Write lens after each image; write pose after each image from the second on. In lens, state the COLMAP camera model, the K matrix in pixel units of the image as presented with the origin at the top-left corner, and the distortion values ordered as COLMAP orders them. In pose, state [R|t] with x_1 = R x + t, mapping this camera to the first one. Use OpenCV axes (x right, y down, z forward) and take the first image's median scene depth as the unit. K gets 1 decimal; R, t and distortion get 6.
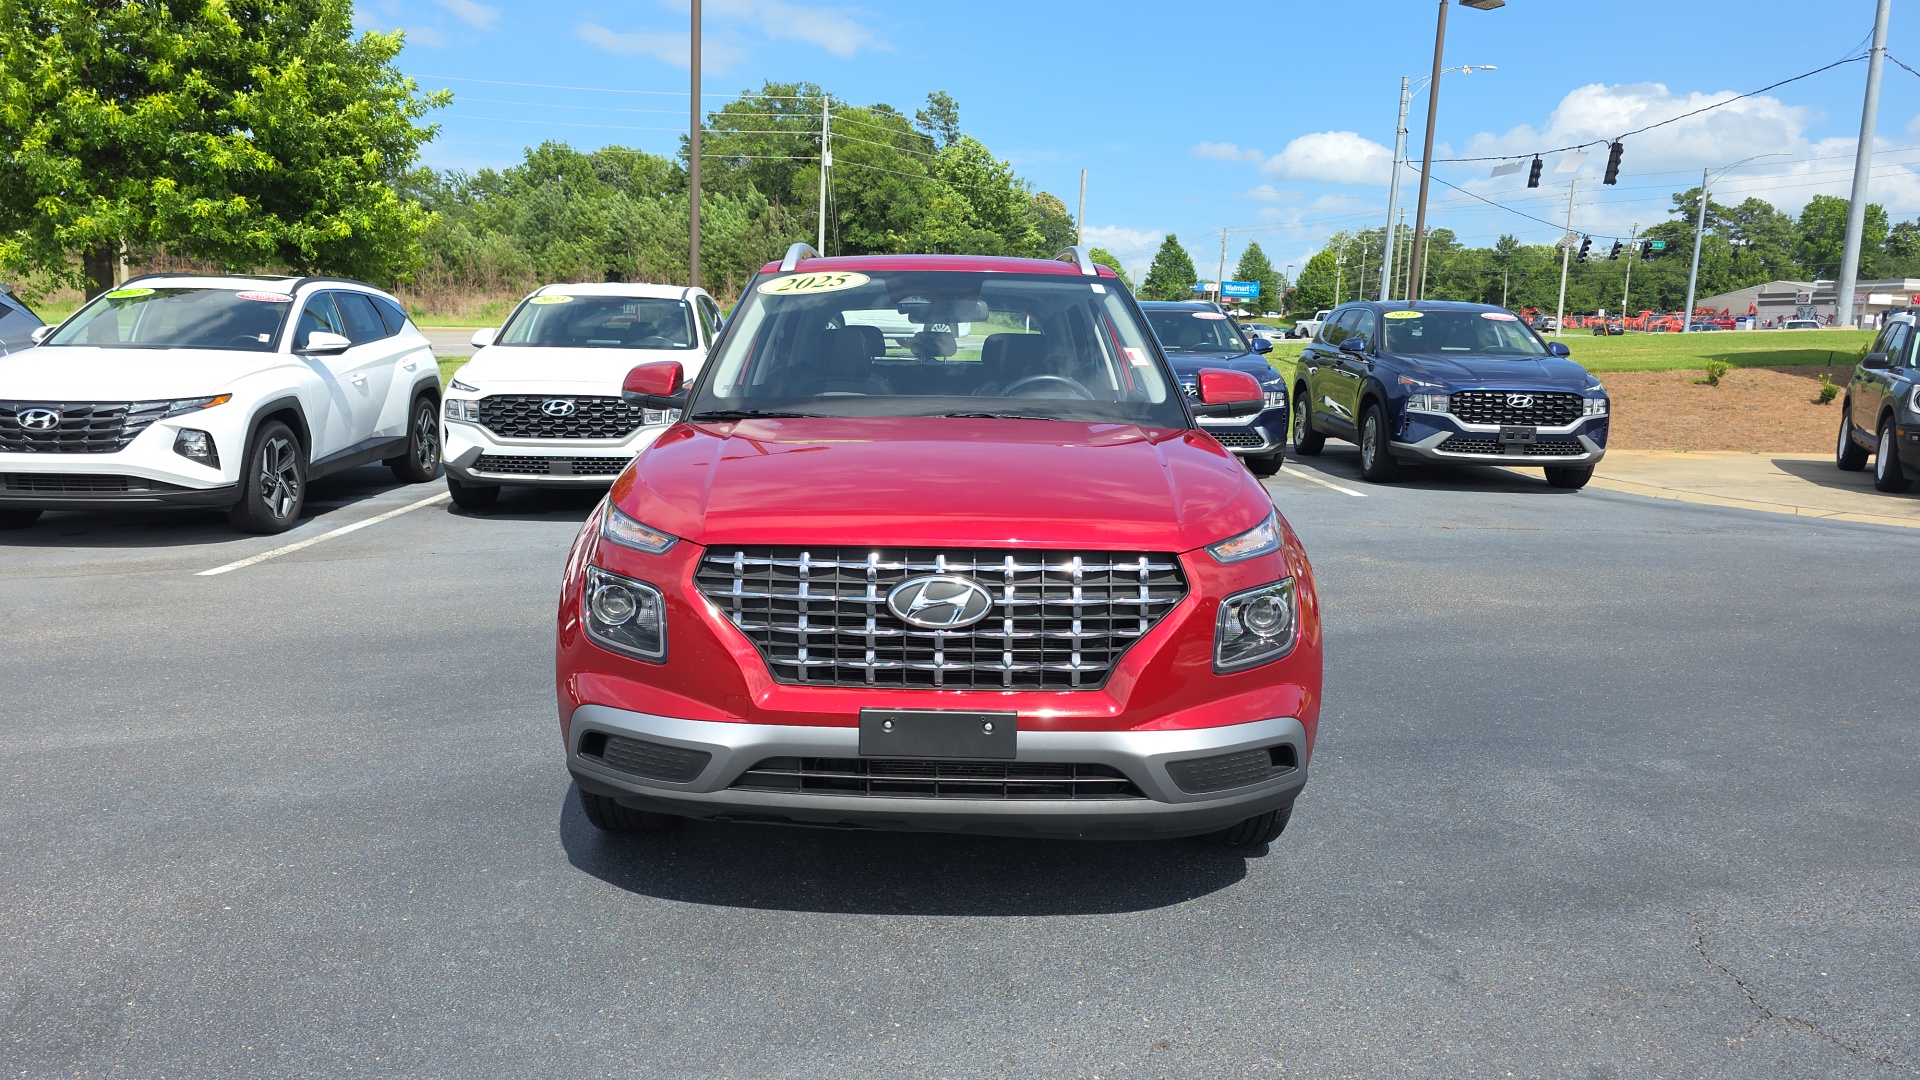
lens RADIAL K [[1292.3, 0, 885.4], [0, 1292.3, 521.8], [0, 0, 1]] dist [0.053741, -0.054806]
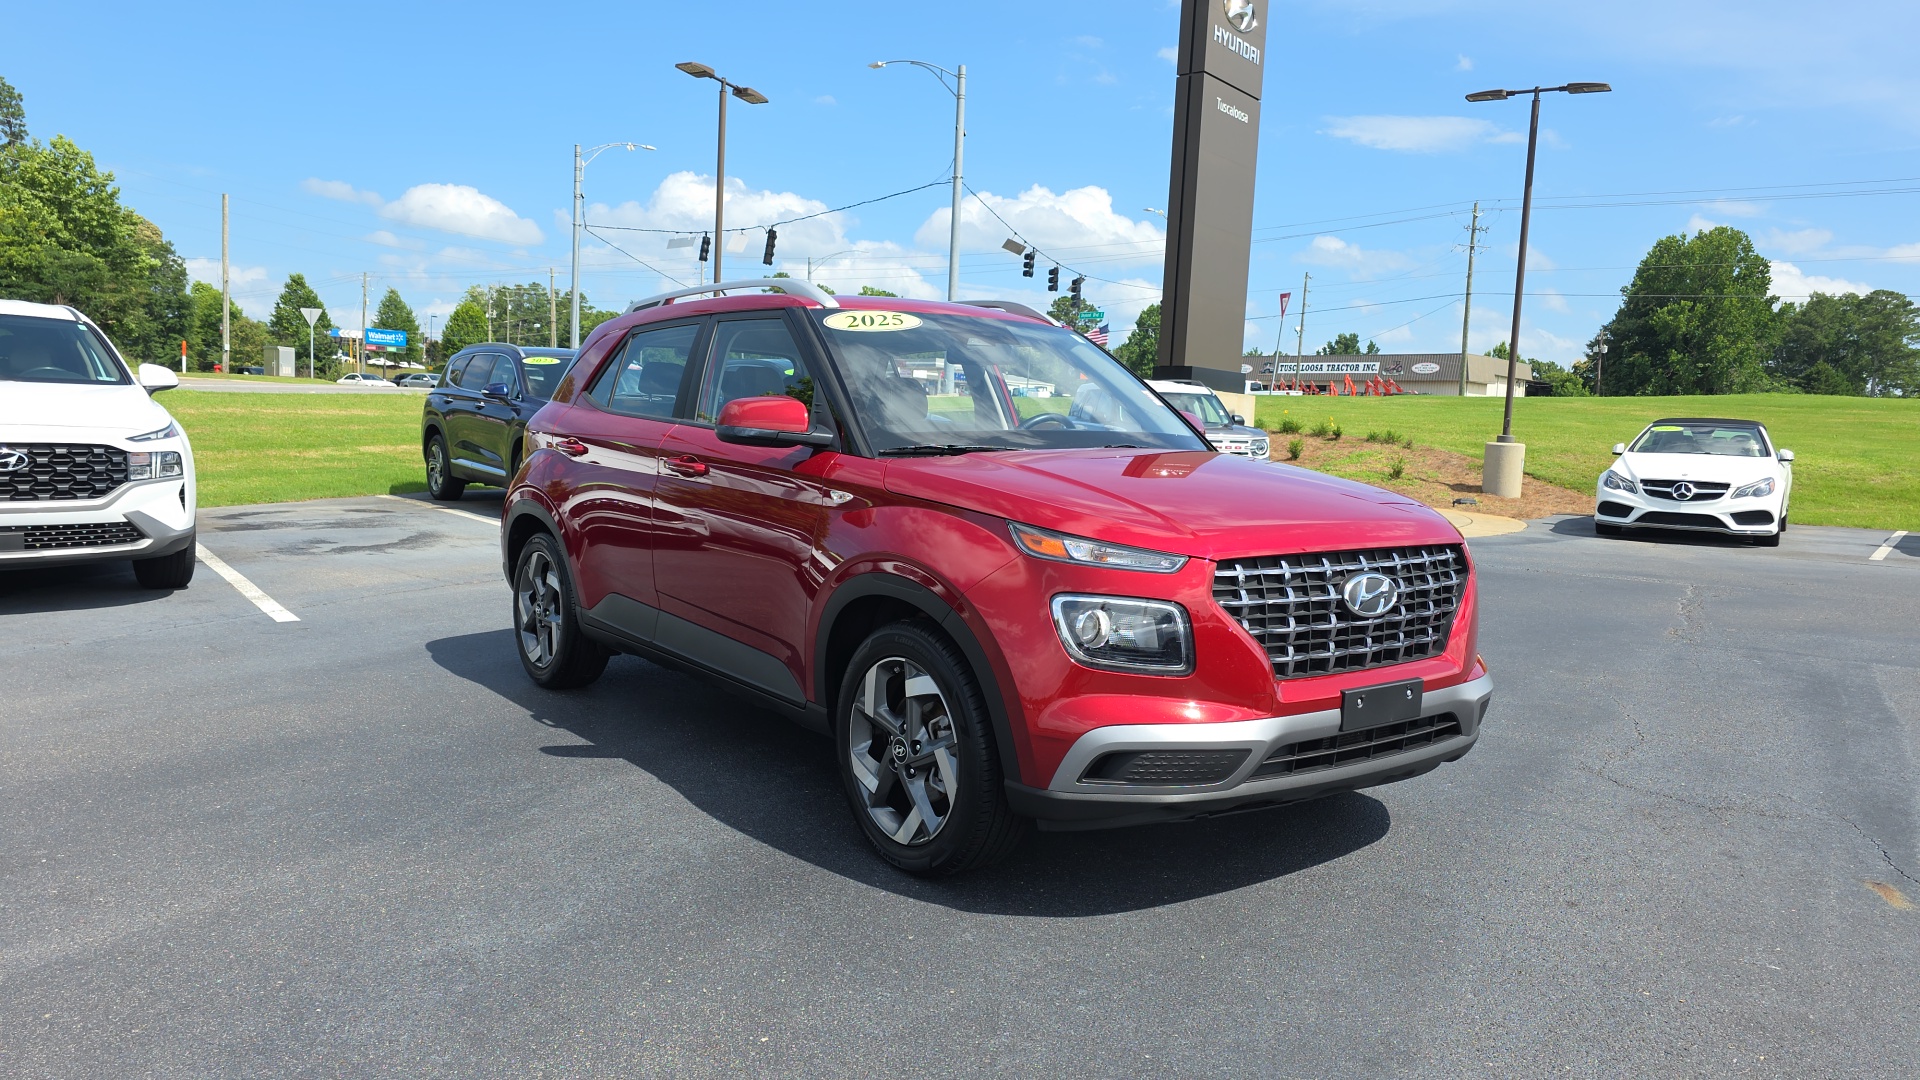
lens RADIAL K [[1292.3, 0, 966.6], [0, 1292.3, 534.6], [0, 0, 1]] dist [0.053741, -0.054806]
pose [[0.779475, -0.048197, 0.624576, -0.754936], [0.067771, 0.997672, -0.007591, -0.007899], [-0.622756, 0.048245, 0.780927, 0.215533]]
